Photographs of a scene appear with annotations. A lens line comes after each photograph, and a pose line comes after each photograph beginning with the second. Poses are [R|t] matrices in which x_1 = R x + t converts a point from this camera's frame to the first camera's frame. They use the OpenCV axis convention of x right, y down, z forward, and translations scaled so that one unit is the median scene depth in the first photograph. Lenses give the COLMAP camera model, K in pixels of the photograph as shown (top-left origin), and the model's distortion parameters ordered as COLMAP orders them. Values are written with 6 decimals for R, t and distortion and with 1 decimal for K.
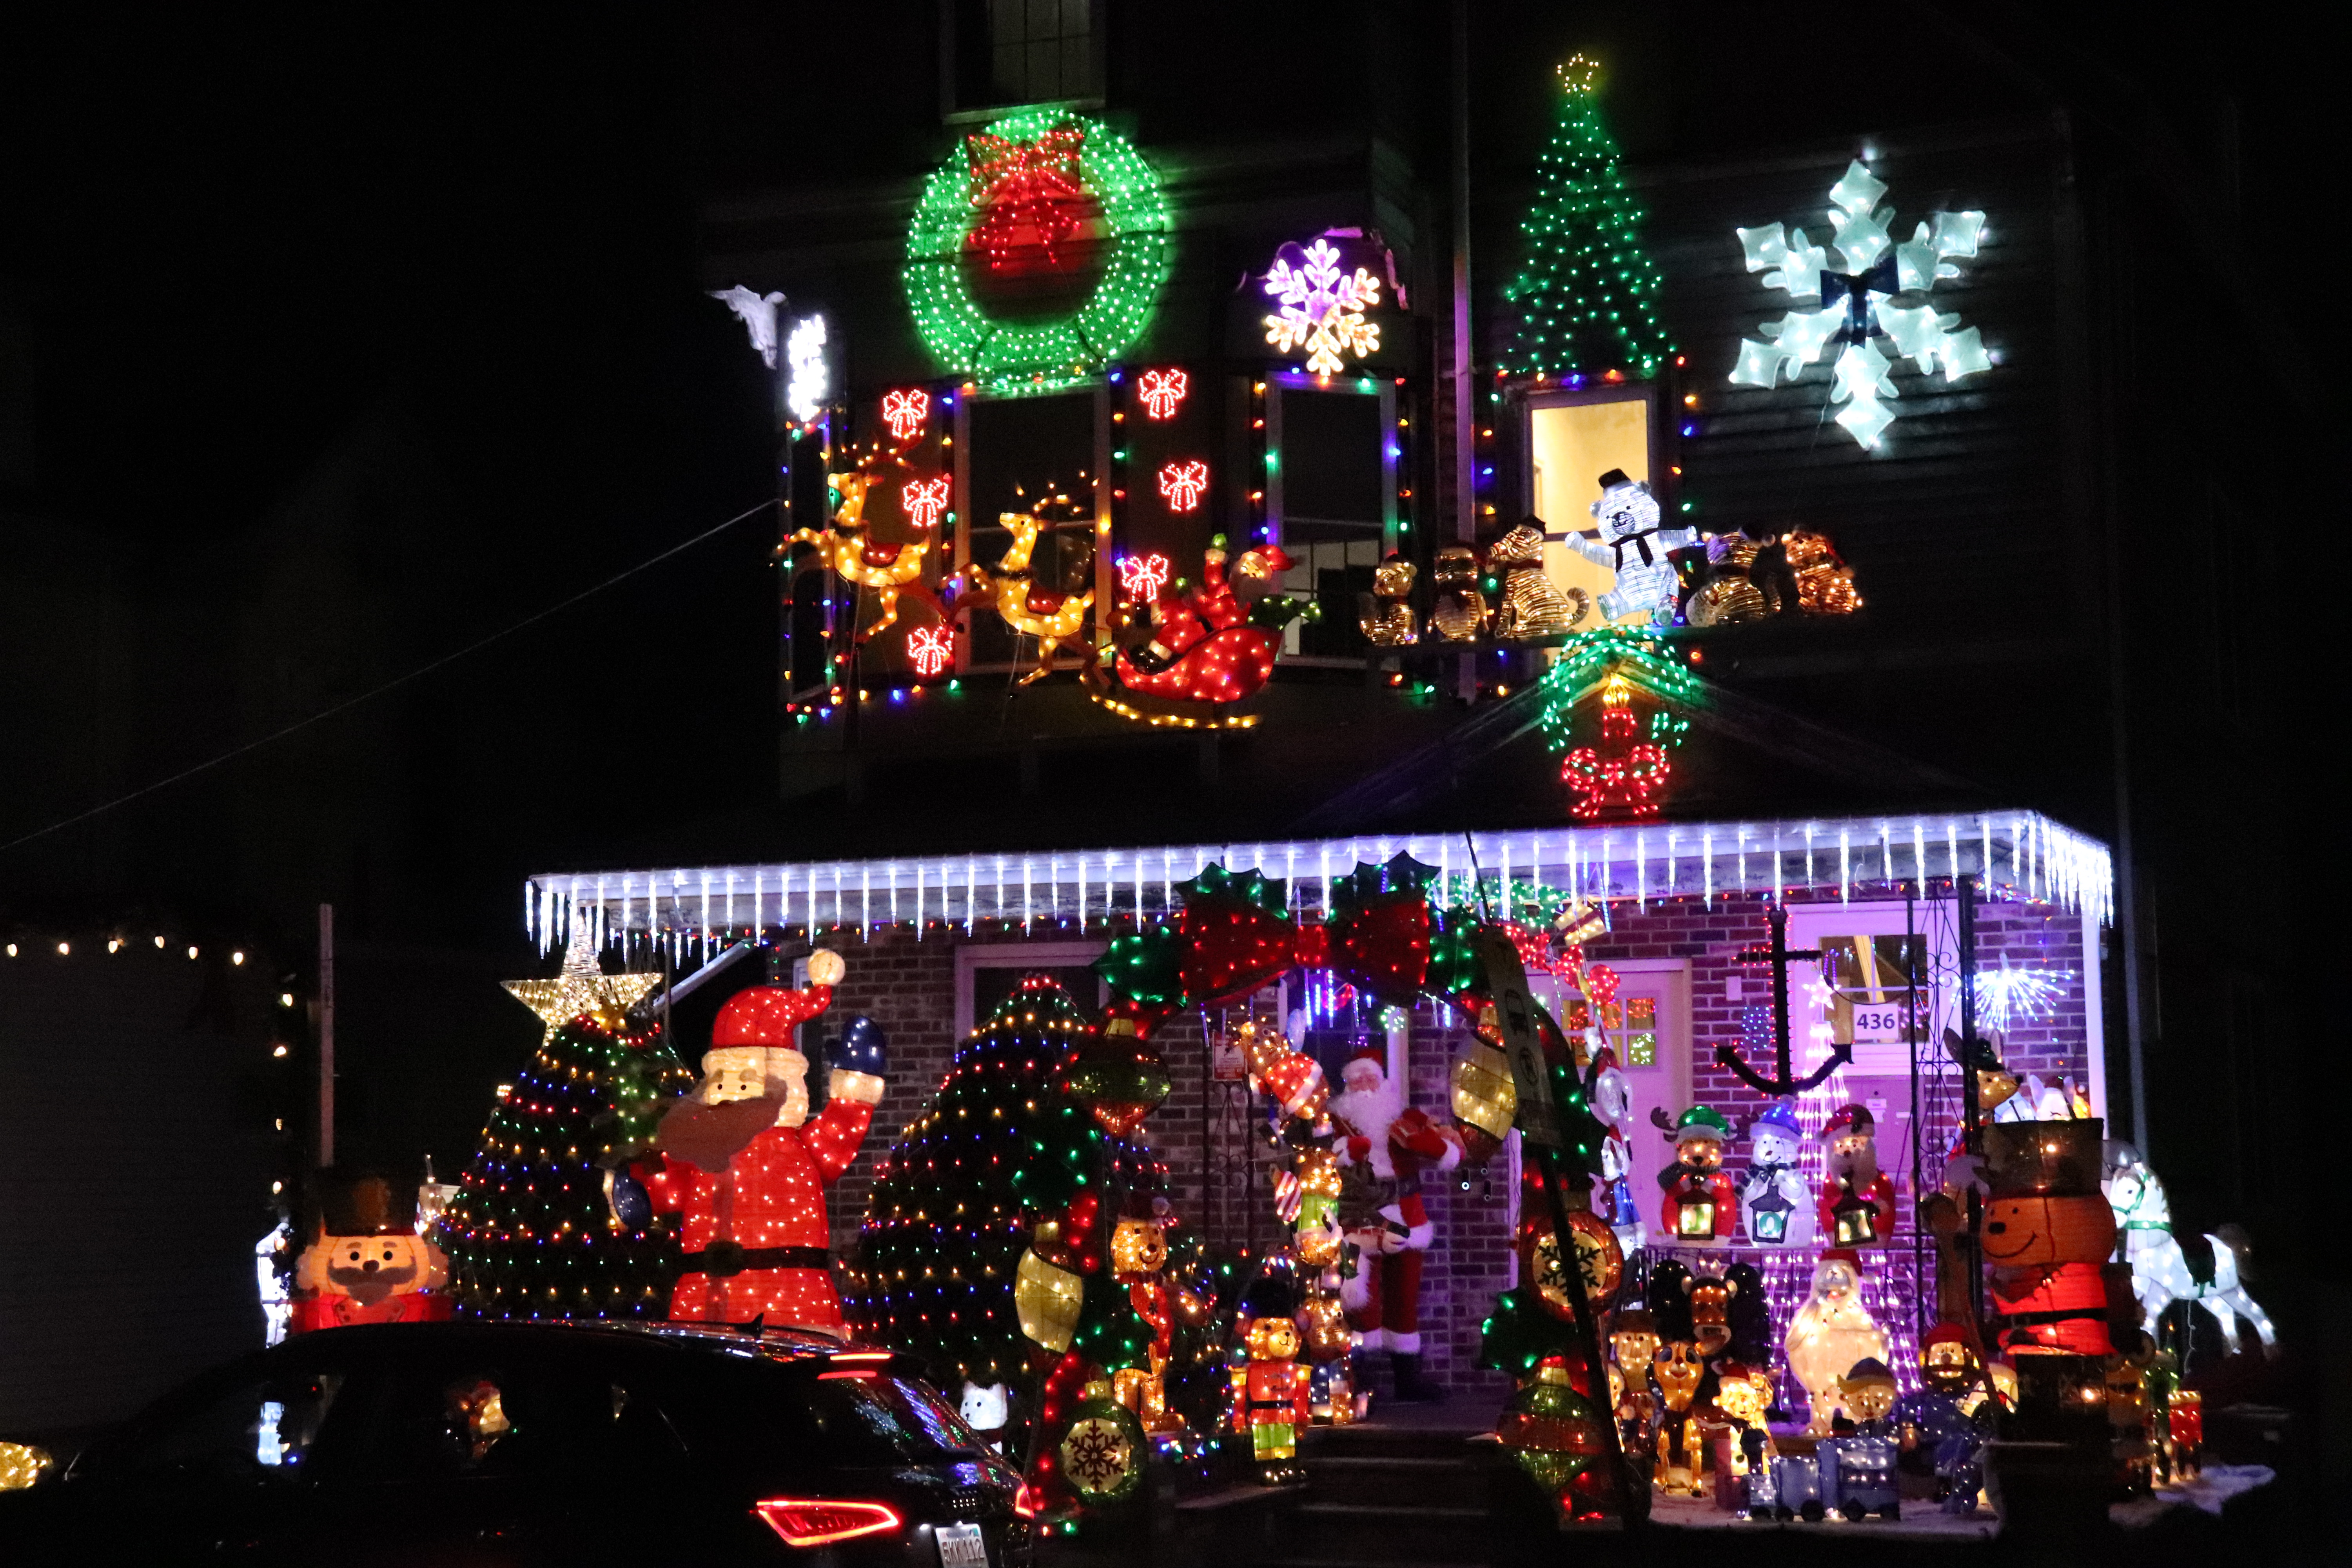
lens RADIAL K [[4152.3, 0, 1173.1], [0, 4152.3, 784.4], [0, 0, 1]] dist [0.234302, 0.000000]
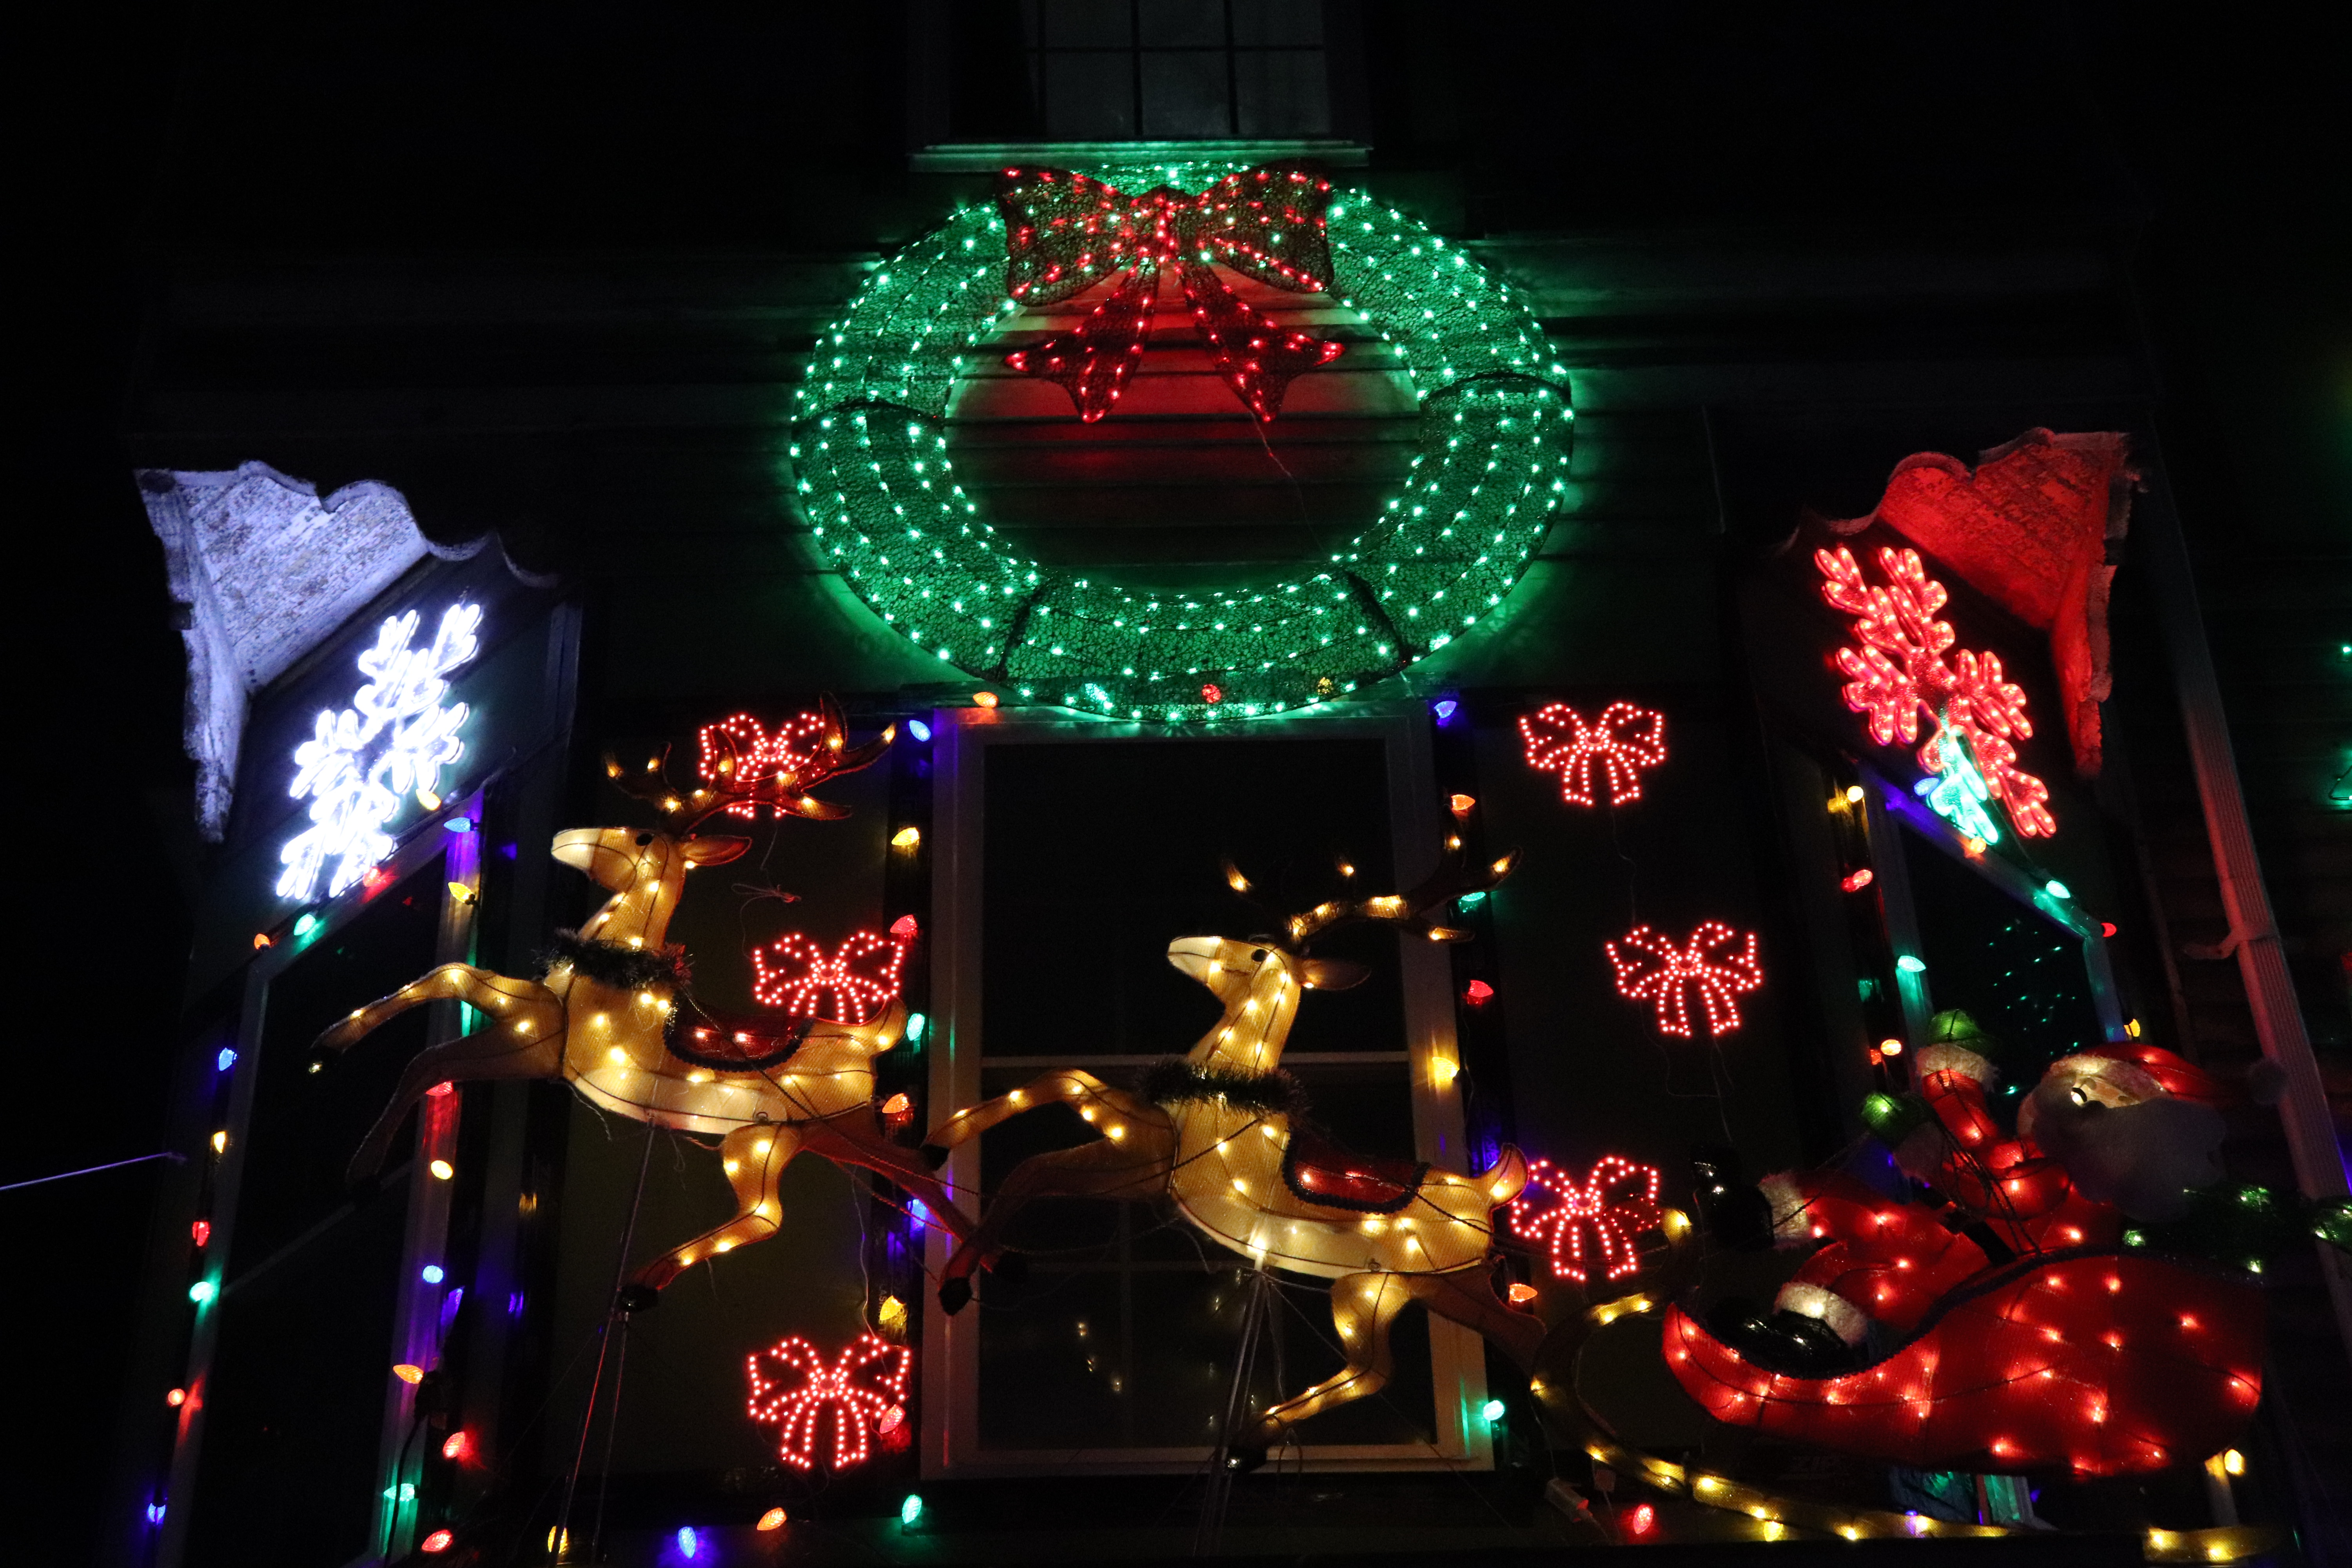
lens RADIAL K [[3813.8, 0, 1176.1], [0, 3813.8, 783.3], [0, 0, 1]] dist [0.157011, 0.000000]
pose [[0.928651, 0.216093, 0.301515, -0.128208], [-0.017771, 0.837791, -0.545702, 0.080071], [-0.370529, 0.501409, 0.781855, 0.761765]]
